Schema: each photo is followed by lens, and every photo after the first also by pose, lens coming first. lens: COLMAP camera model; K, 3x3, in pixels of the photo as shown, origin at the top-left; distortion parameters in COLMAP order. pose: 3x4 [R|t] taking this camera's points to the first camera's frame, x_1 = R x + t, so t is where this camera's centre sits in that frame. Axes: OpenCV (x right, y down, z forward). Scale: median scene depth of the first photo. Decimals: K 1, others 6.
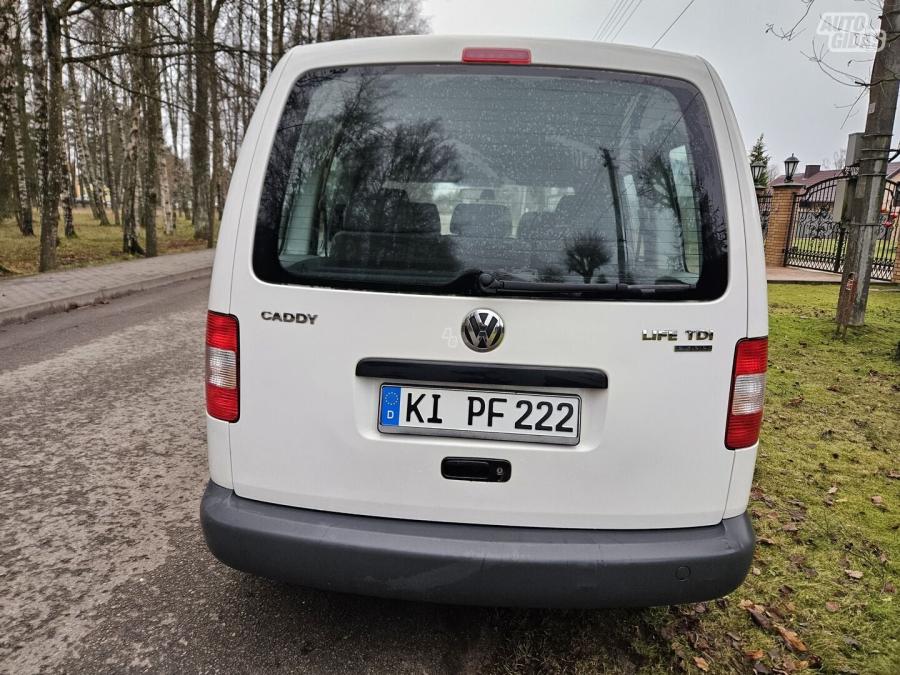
lens RADIAL K [[602.6, 0, 442.5], [0, 602.6, 332.8], [0, 0, 1]] dist [0.080689, -0.063753]
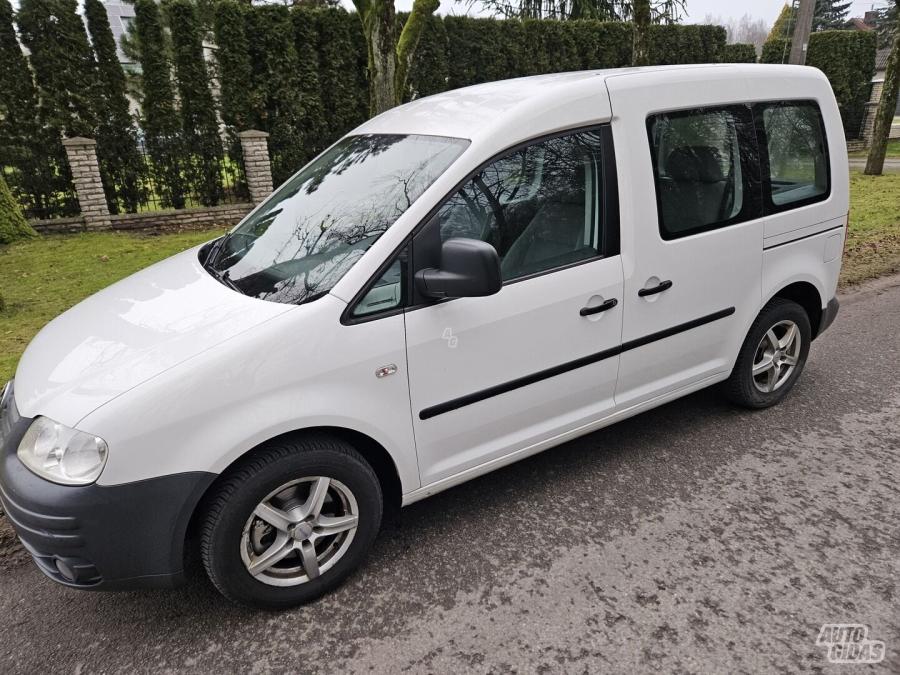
lens RADIAL K [[593.1, 0, 437.9], [0, 593.1, 338.0], [0, 0, 1]] dist [0.069554, -0.049476]
pose [[-0.536532, -0.307251, 0.785958, -1.448425], [0.188780, 0.864059, 0.466653, -0.910324], [-0.822494, 0.398747, -0.405592, 3.308206]]
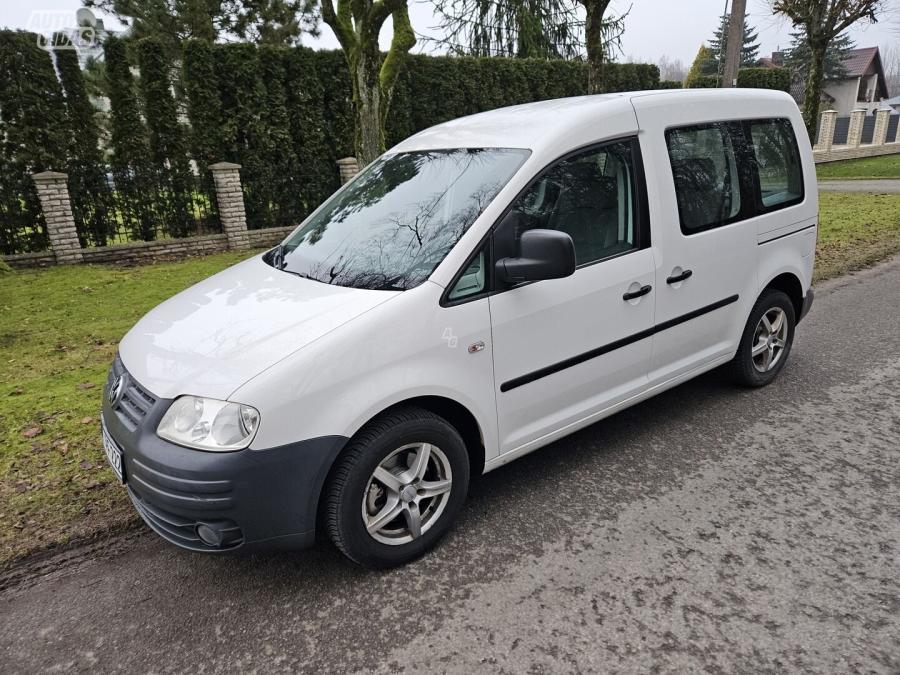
lens RADIAL K [[593.1, 0, 437.9], [0, 593.1, 338.0], [0, 0, 1]] dist [0.069554, -0.049476]
pose [[-0.614309, -0.242526, 0.750870, -1.436655], [0.187017, 0.879729, 0.437151, -0.949558], [-0.766583, 0.408971, -0.495069, 3.698494]]
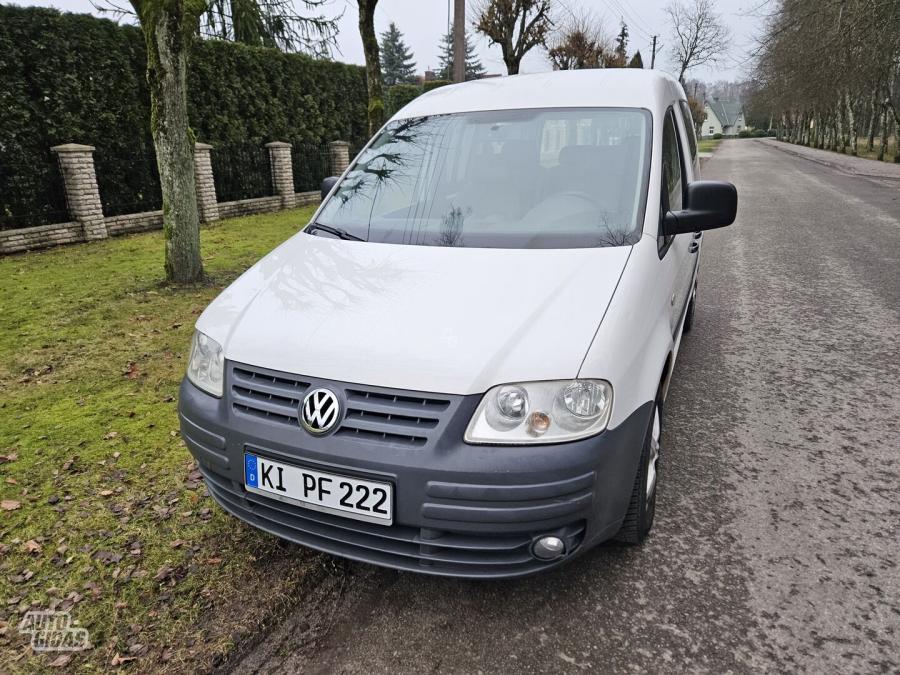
lens RADIAL K [[598.8, 0, 441.8], [0, 598.8, 340.3], [0, 0, 1]] dist [0.067595, -0.047991]
pose [[-0.925922, -0.130524, 0.354446, -0.410704], [0.068613, 0.864660, 0.497650, -0.964100], [-0.371431, 0.485105, -0.791652, 4.352247]]
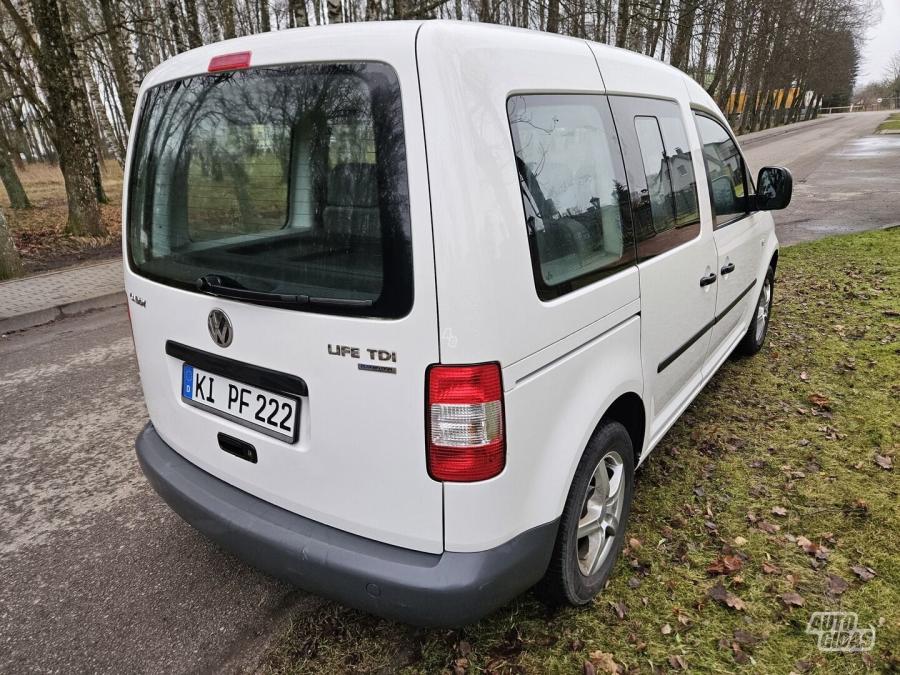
lens RADIAL K [[601.3, 0, 445.9], [0, 601.3, 342.3], [0, 0, 1]] dist [0.068678, -0.048496]
pose [[0.832108, 0.111710, -0.543246, 0.979795], [-0.033573, 0.987854, 0.151712, -0.154549], [0.553596, -0.108003, 0.825752, 0.300699]]
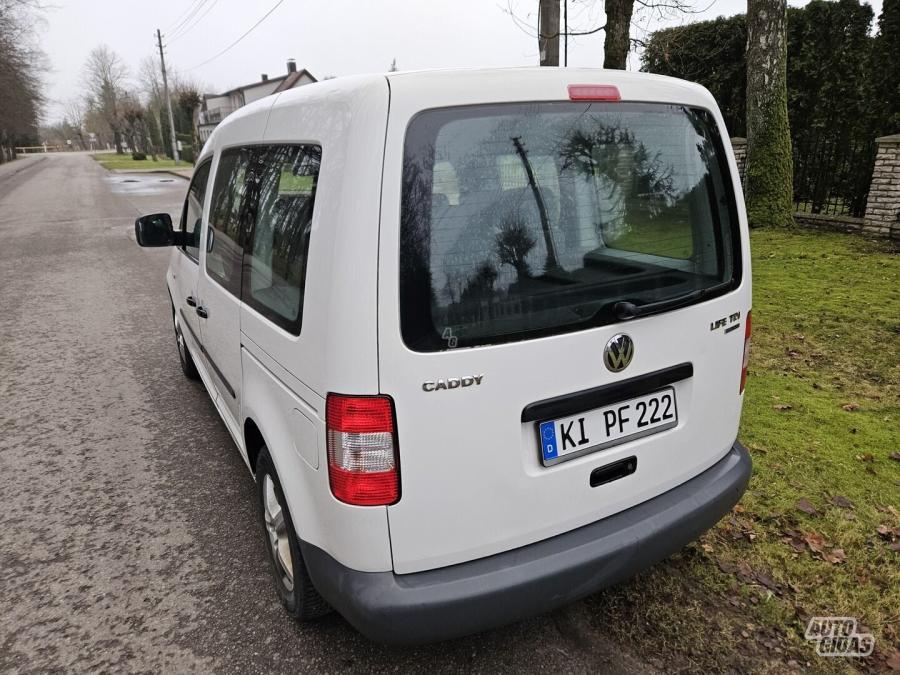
lens RADIAL K [[601.3, 0, 445.9], [0, 601.3, 342.3], [0, 0, 1]] dist [0.068678, -0.048496]
pose [[0.850664, -0.218771, 0.478028, -0.702210], [0.155776, 0.973358, 0.168252, -0.249189], [-0.502101, -0.068660, 0.862079, 0.199801]]
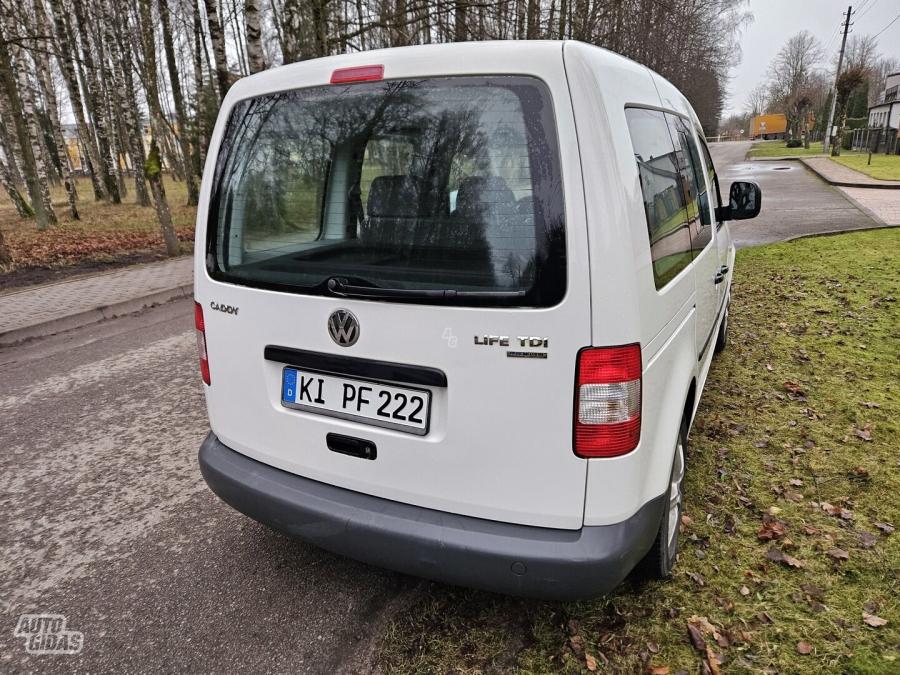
lens RADIAL K [[602.6, 0, 442.5], [0, 602.6, 332.8], [0, 0, 1]] dist [0.080689, -0.063753]
pose [[0.907105, 0.050317, -0.417885, 0.687636], [-0.010831, 0.995290, 0.096330, -0.102553], [0.420764, -0.082856, 0.903378, 0.048950]]
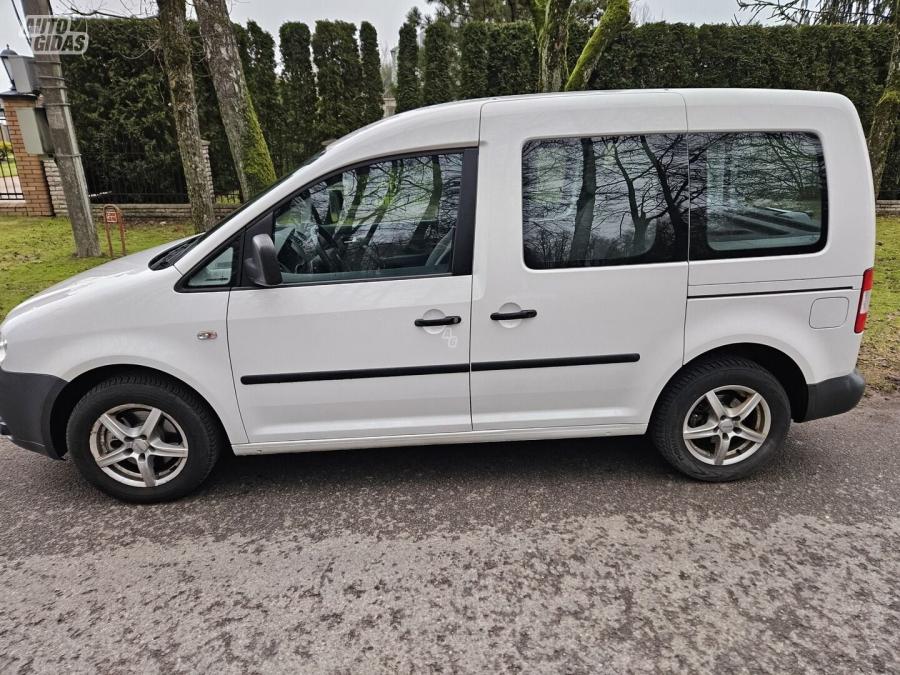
lens RADIAL K [[592.5, 0, 453.0], [0, 592.5, 338.4], [0, 0, 1]] dist [0.073122, -0.052877]
pose [[-0.100446, -0.357870, 0.928353, -1.941544], [0.196335, 0.907595, 0.371111, -0.722306], [-0.975379, 0.219545, -0.020902, 2.304801]]
